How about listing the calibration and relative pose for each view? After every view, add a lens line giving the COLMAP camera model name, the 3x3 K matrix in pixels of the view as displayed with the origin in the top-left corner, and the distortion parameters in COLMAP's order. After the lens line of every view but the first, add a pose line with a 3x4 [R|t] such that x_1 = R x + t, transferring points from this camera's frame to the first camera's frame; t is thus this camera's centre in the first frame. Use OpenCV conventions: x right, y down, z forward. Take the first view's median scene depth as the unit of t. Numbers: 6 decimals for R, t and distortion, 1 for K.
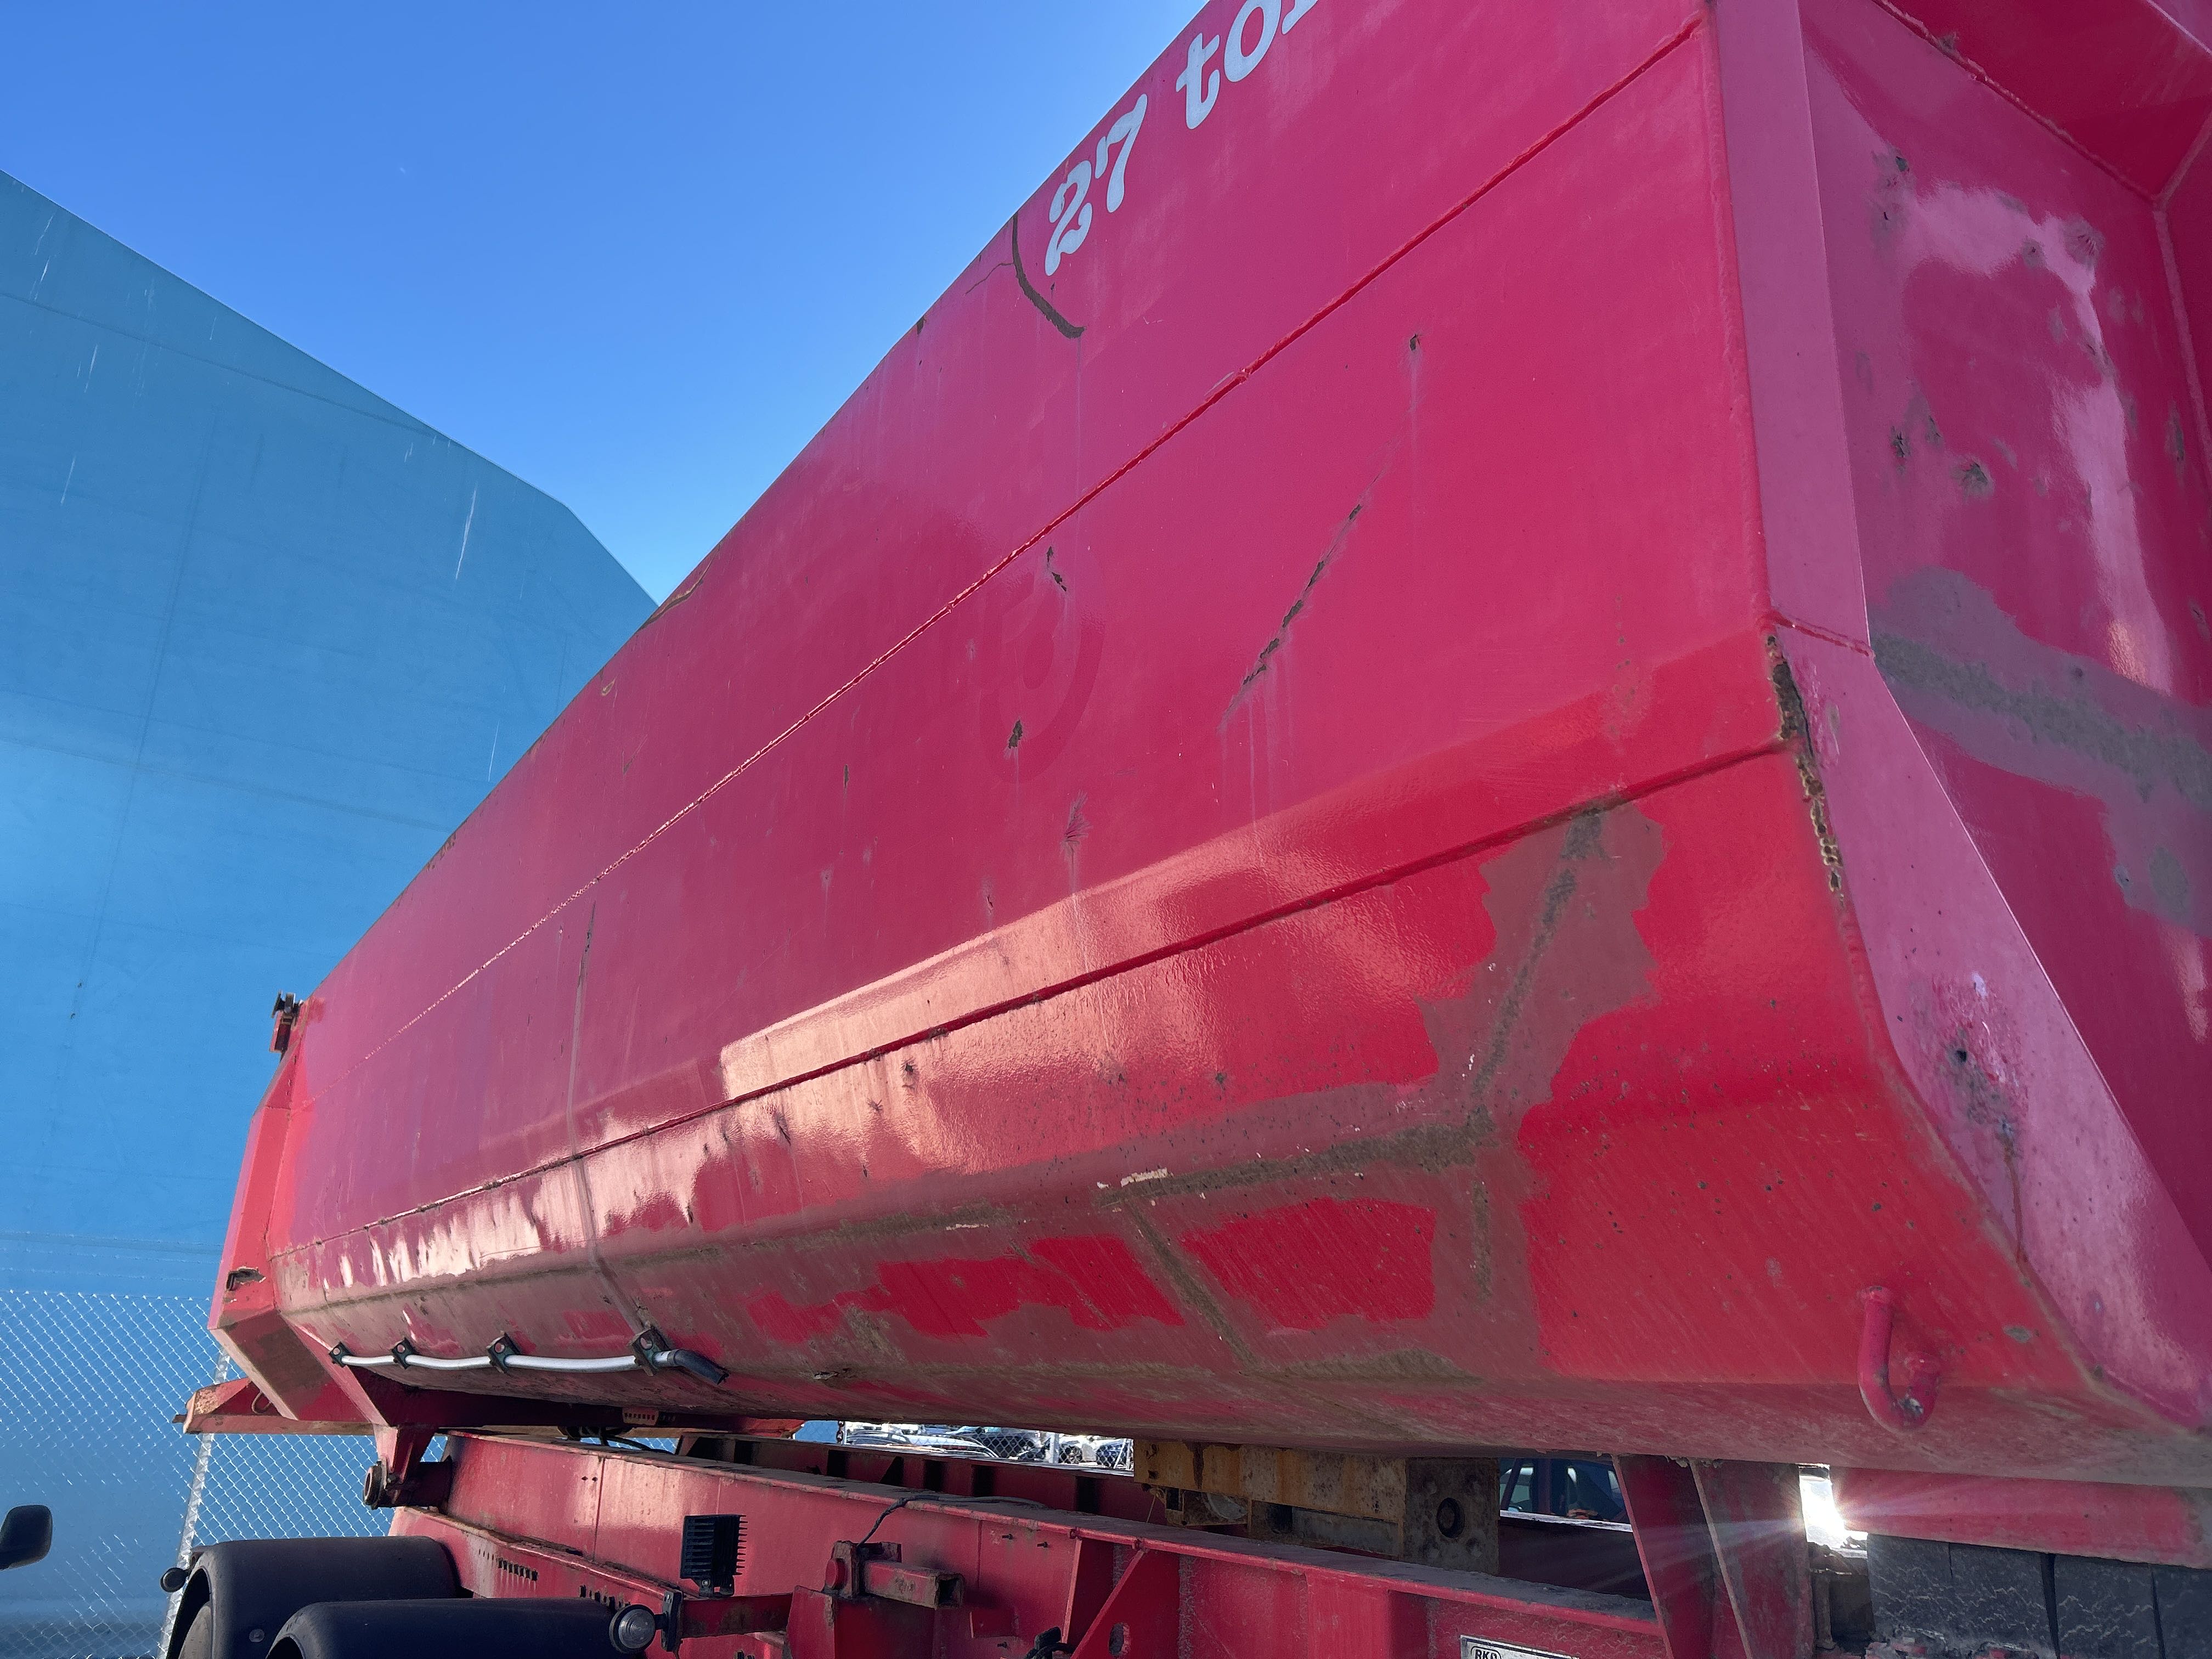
lens RADIAL K [[1672.6, 0, 1106.0], [0, 1672.6, 829.5], [0, 0, 1]] dist [0.003935, 0.000480]
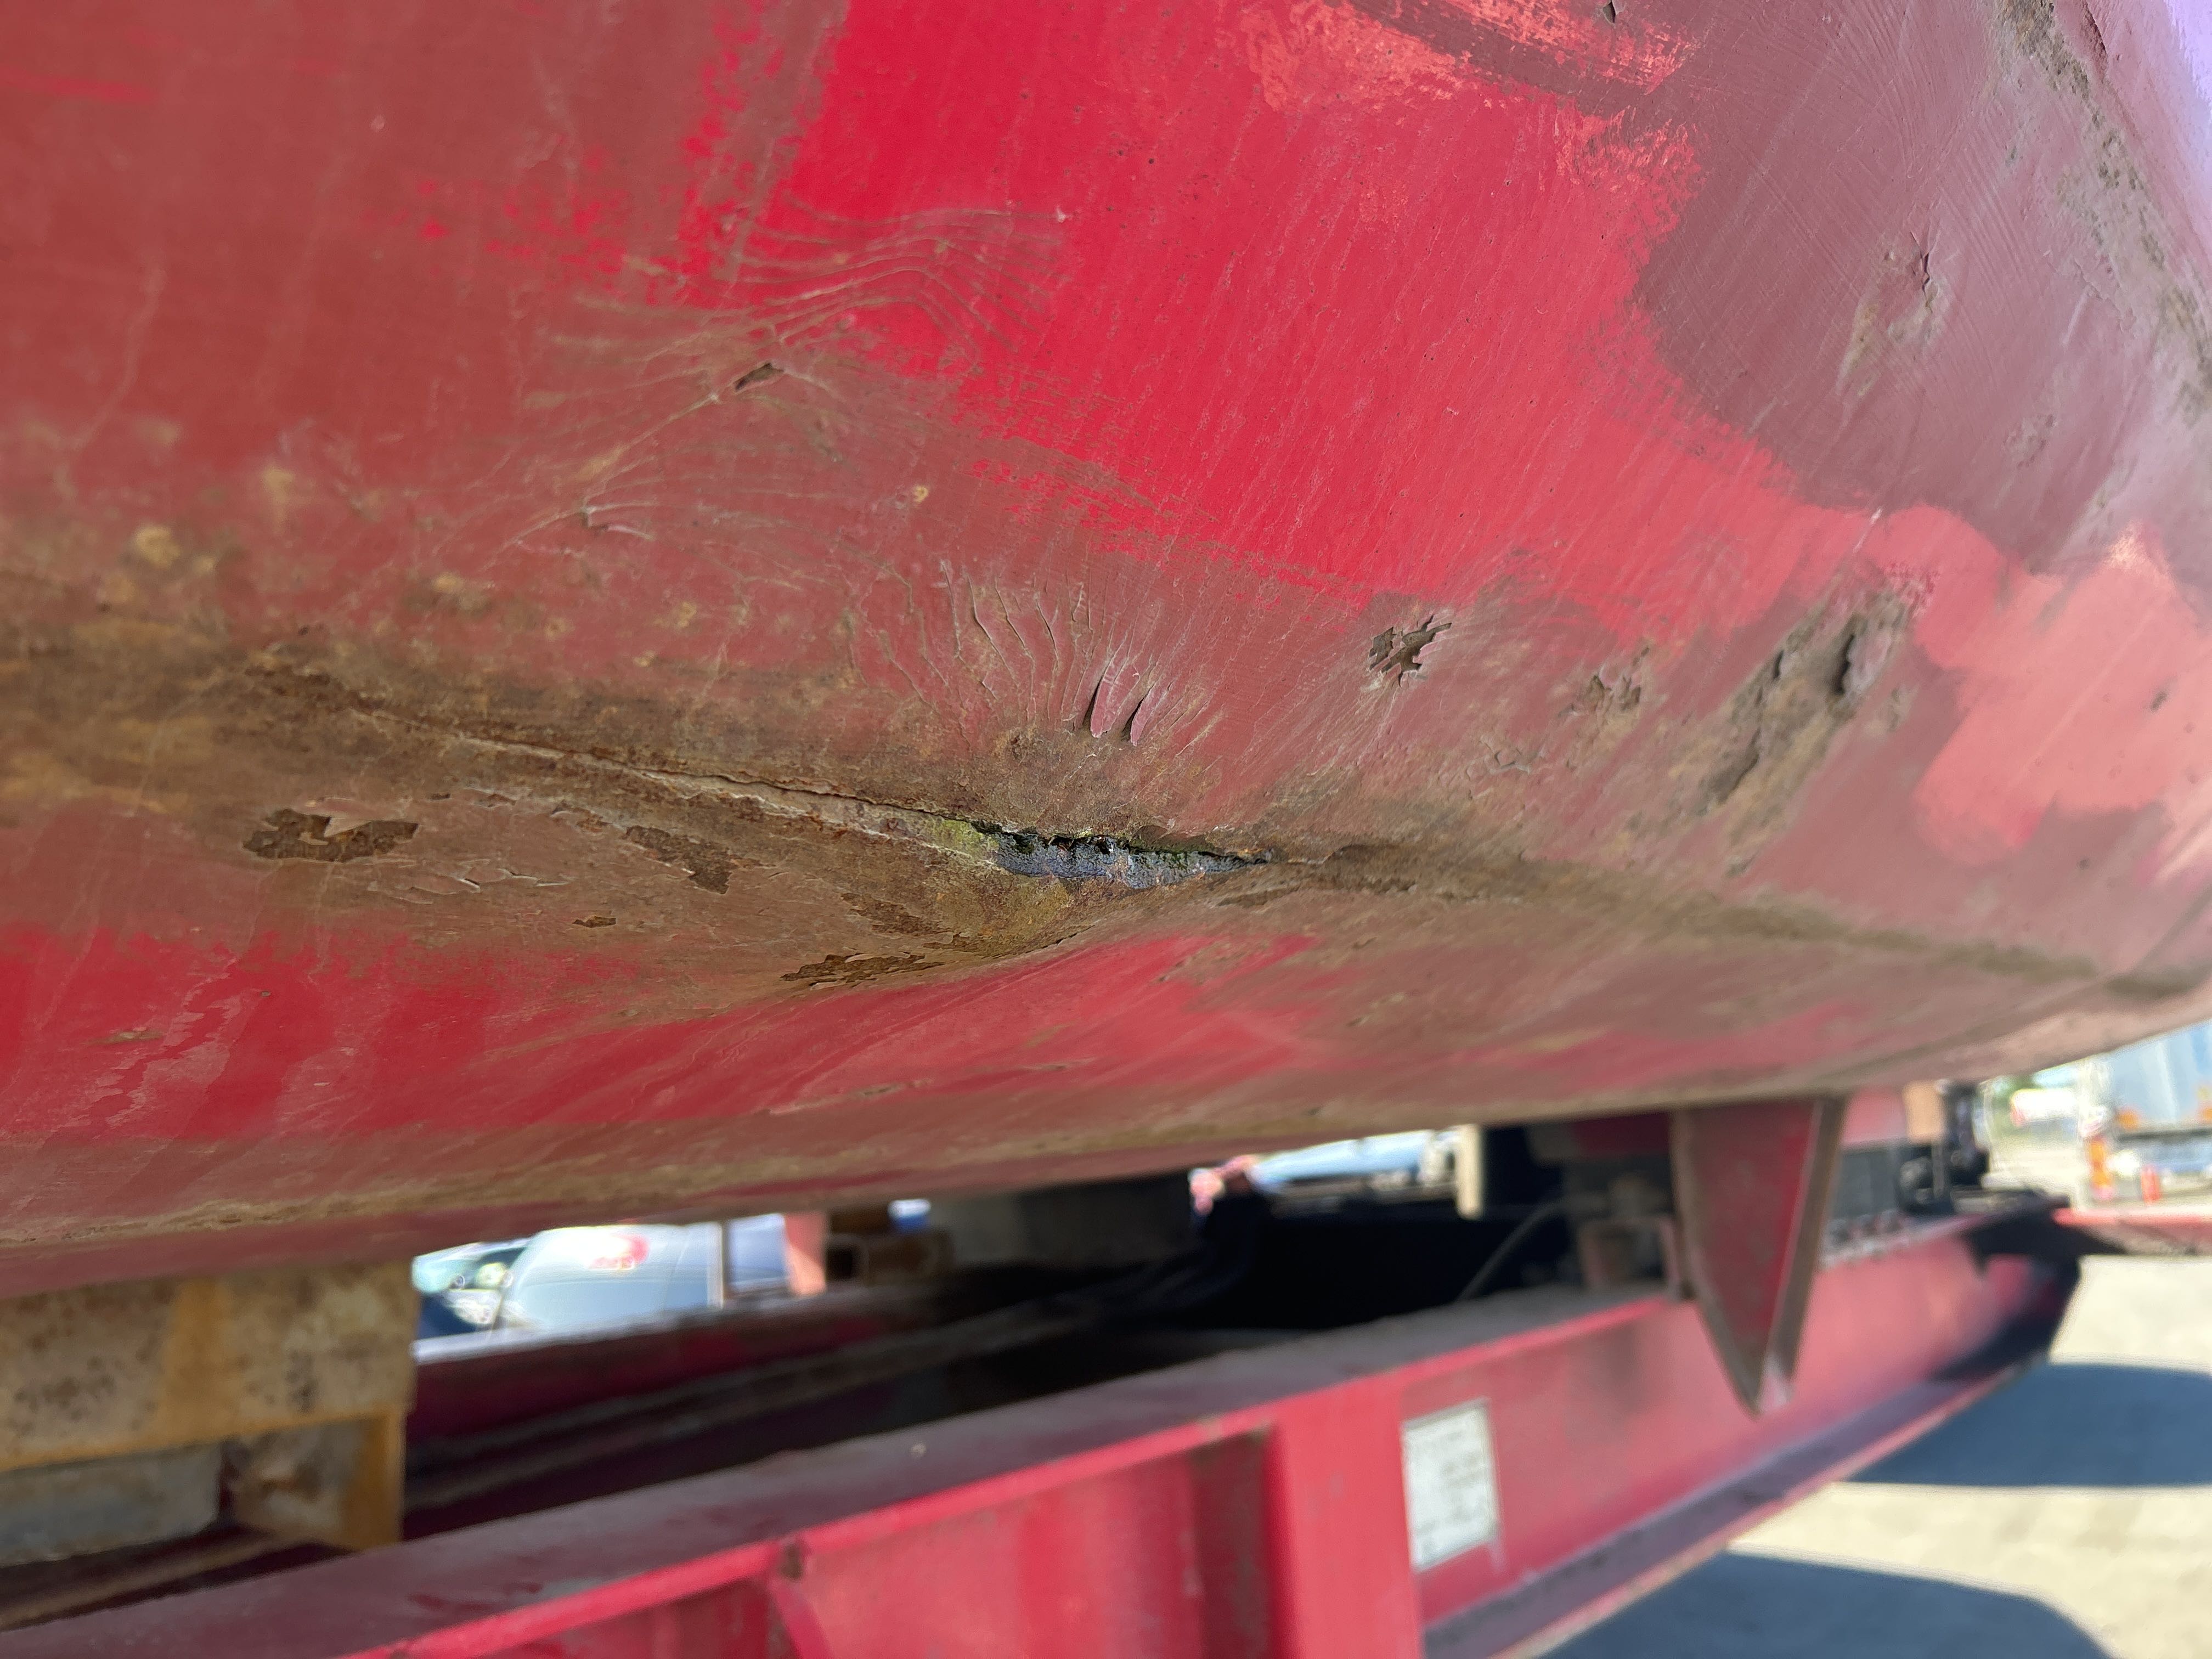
lens RADIAL K [[1649.6, 0, 1001.9], [0, 1649.6, 834.0], [0, 0, 1]] dist [0.002937, -0.050001]
pose [[-0.245316, 0.183990, 0.951823, -0.249368], [-0.245365, 0.938073, -0.244571, 0.328083], [-0.937879, -0.293541, -0.184979, 0.932180]]
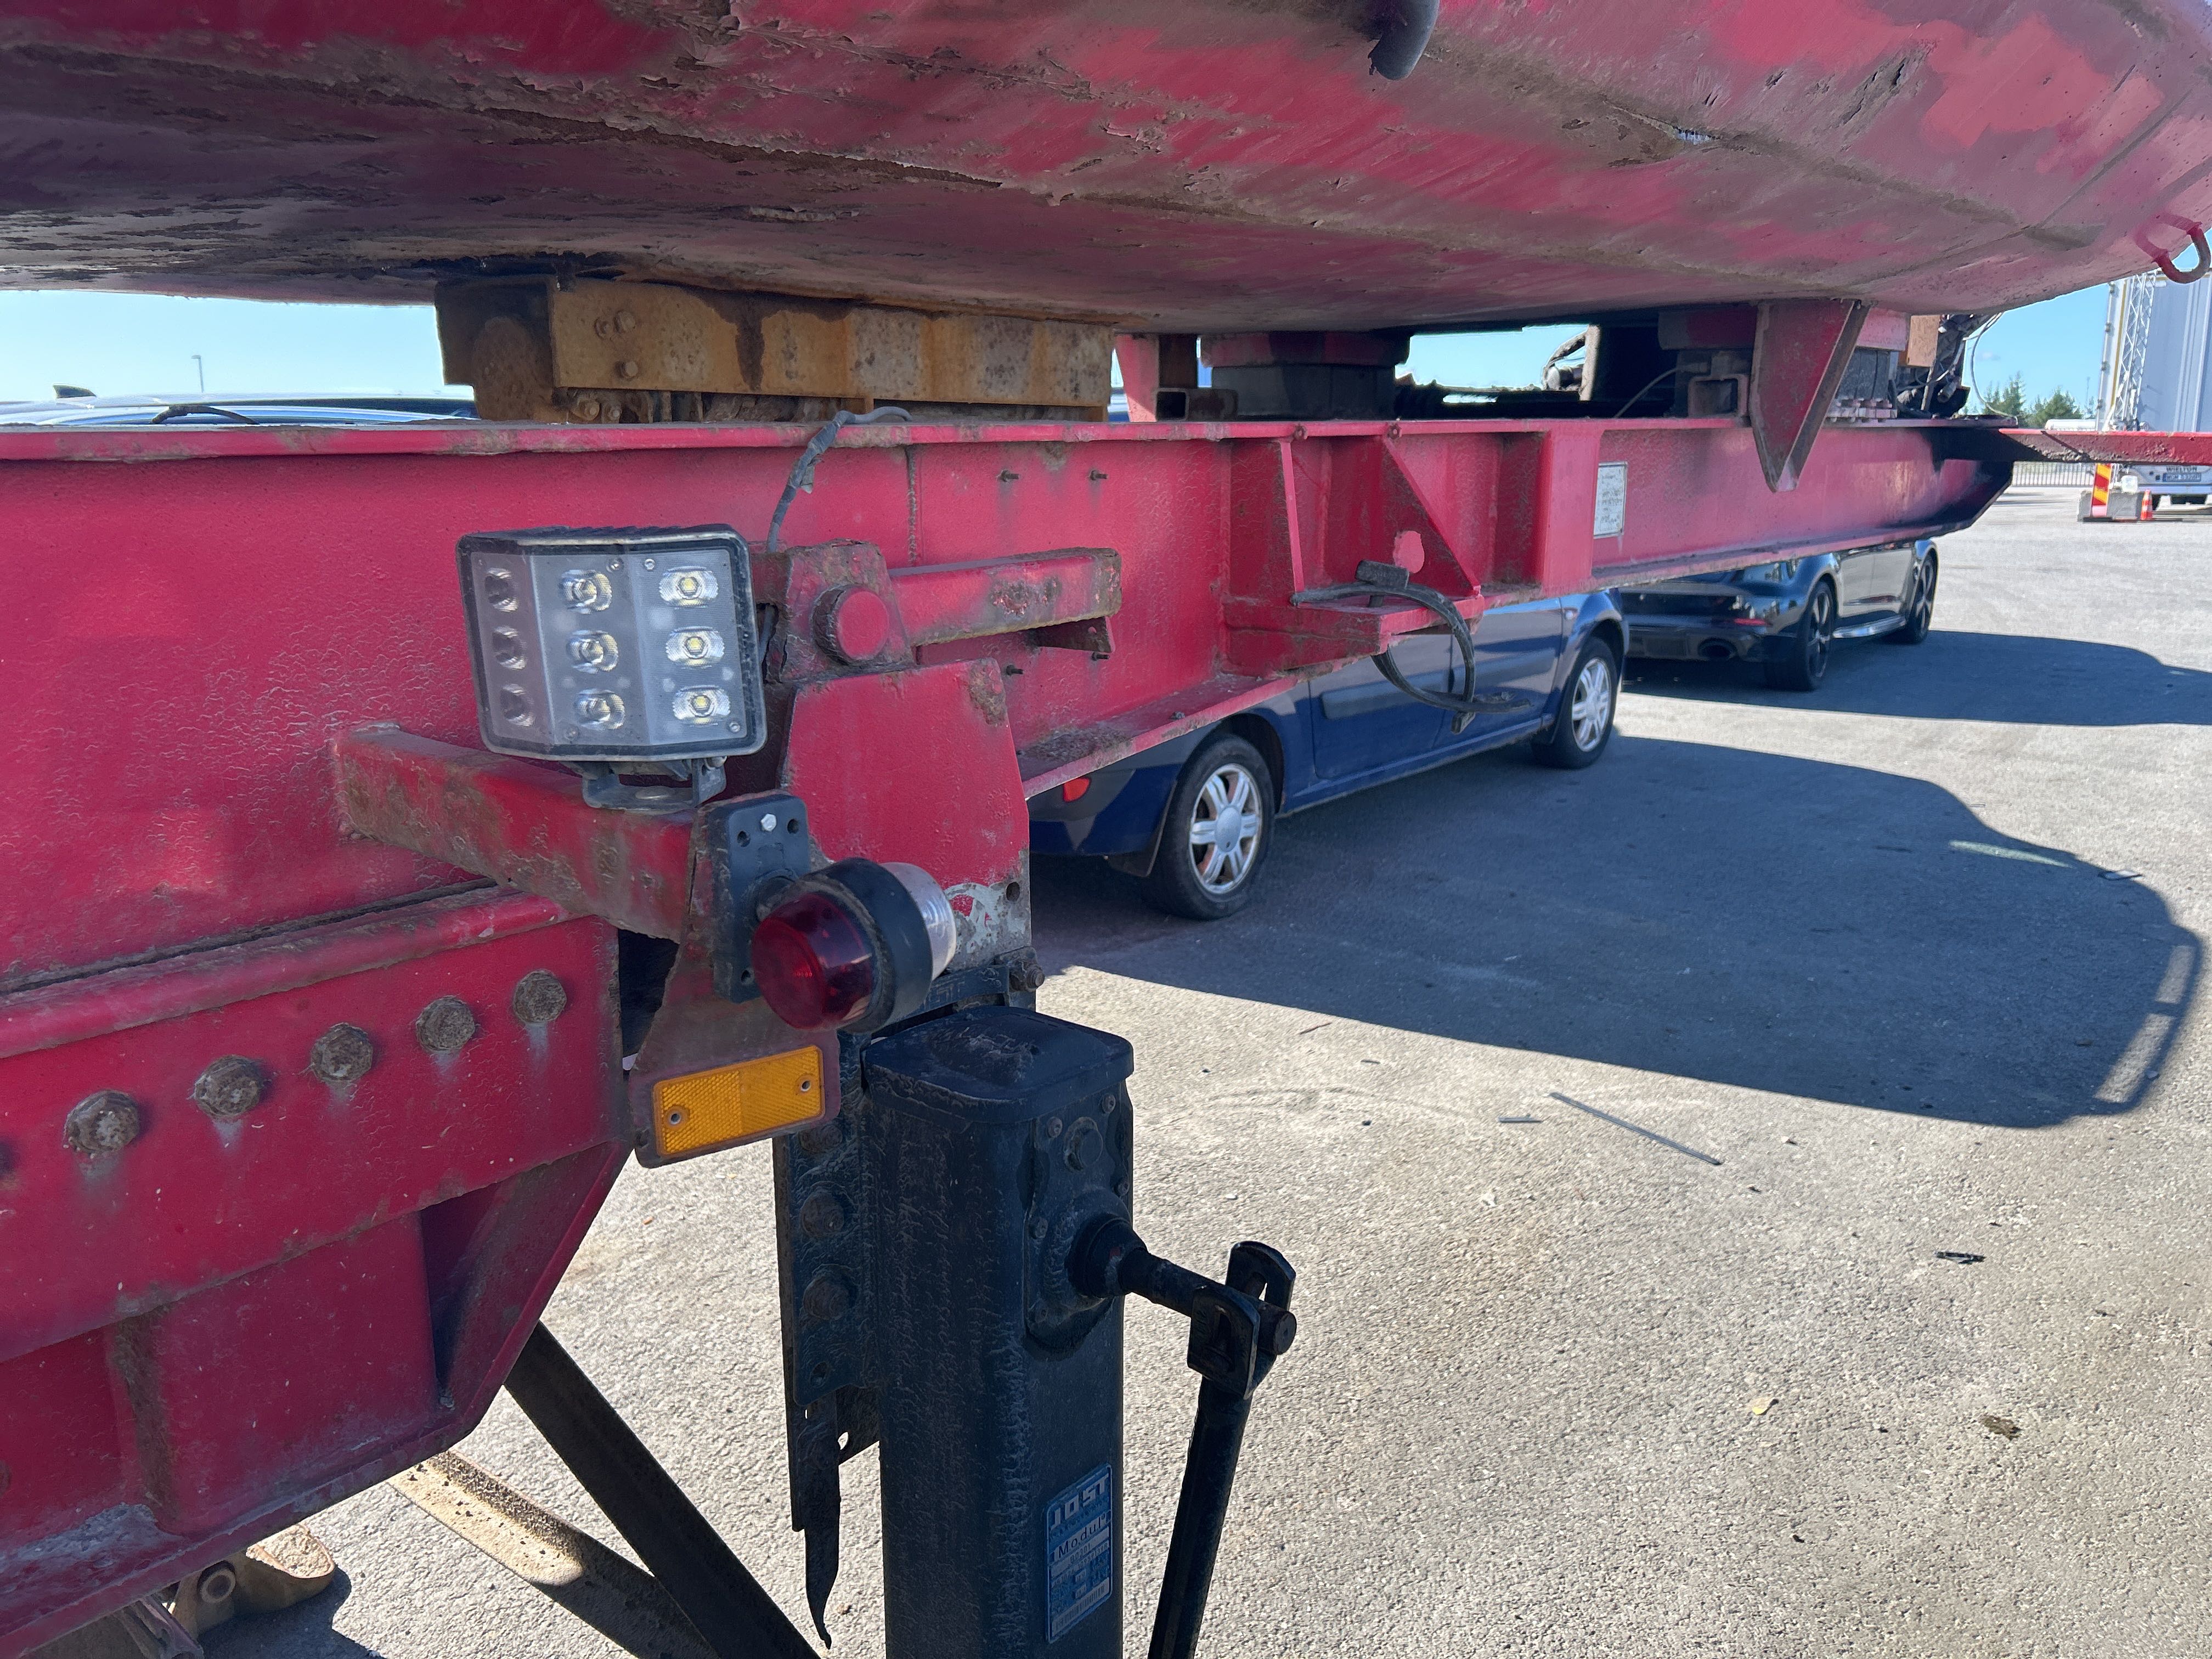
lens RADIAL K [[1672.6, 0, 1106.0], [0, 1672.6, 829.5], [0, 0, 1]] dist [0.003935, 0.000480]
pose [[-0.291920, -0.239331, 0.926015, -0.574333], [-0.292273, 0.944195, 0.151892, 0.460304], [-0.910691, -0.226309, -0.345580, 1.171734]]
